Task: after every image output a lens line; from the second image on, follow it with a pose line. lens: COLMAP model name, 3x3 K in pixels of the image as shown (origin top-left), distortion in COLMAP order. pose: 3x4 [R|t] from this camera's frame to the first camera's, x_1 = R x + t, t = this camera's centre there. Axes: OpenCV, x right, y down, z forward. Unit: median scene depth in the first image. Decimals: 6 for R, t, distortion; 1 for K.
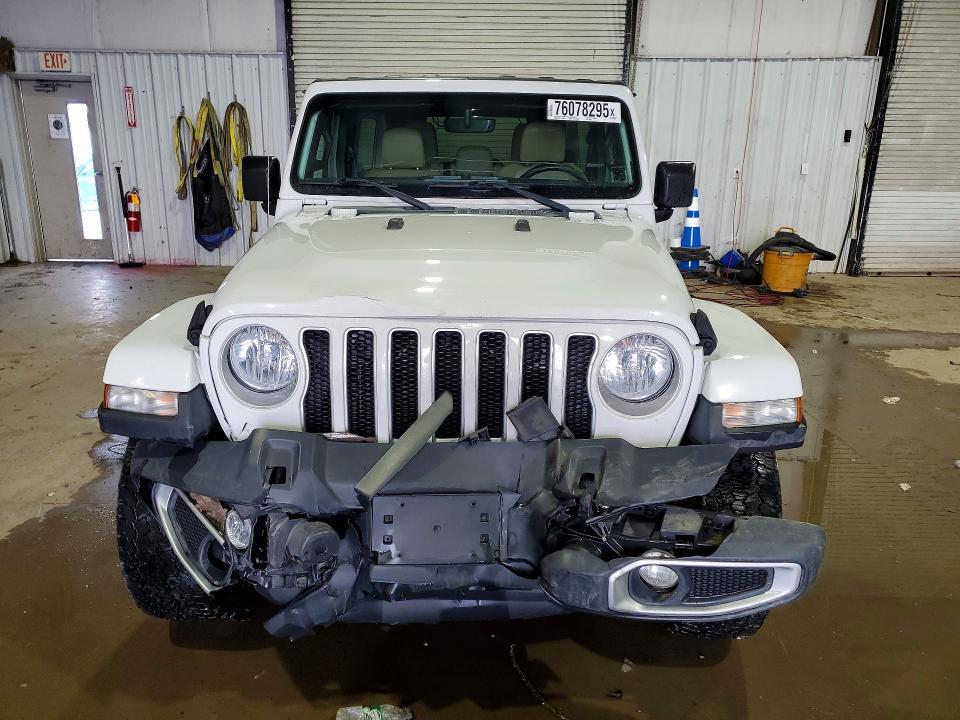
lens RADIAL K [[745.4, 0, 470.2], [0, 745.4, 355.7], [0, 0, 1]] dist [0.061602, -0.076066]
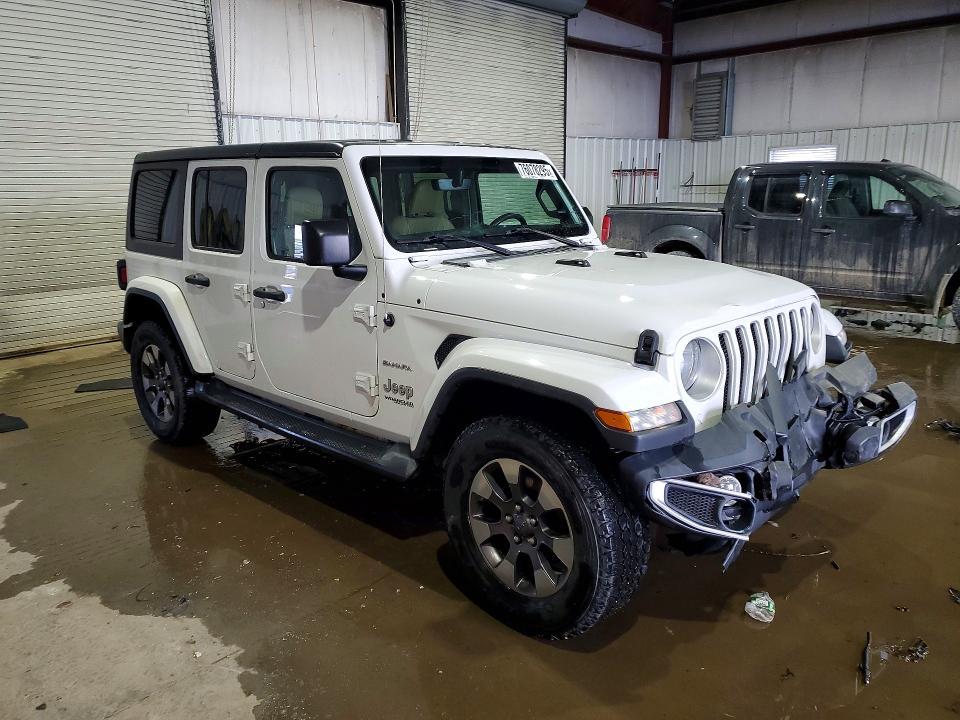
lens RADIAL K [[745.4, 0, 470.2], [0, 745.4, 355.7], [0, 0, 1]] dist [0.061602, -0.076066]
pose [[0.679571, -0.184242, 0.710098, -0.896674], [0.225838, 0.973483, 0.036450, -0.088664], [-0.697983, 0.135597, 0.703159, 0.212994]]
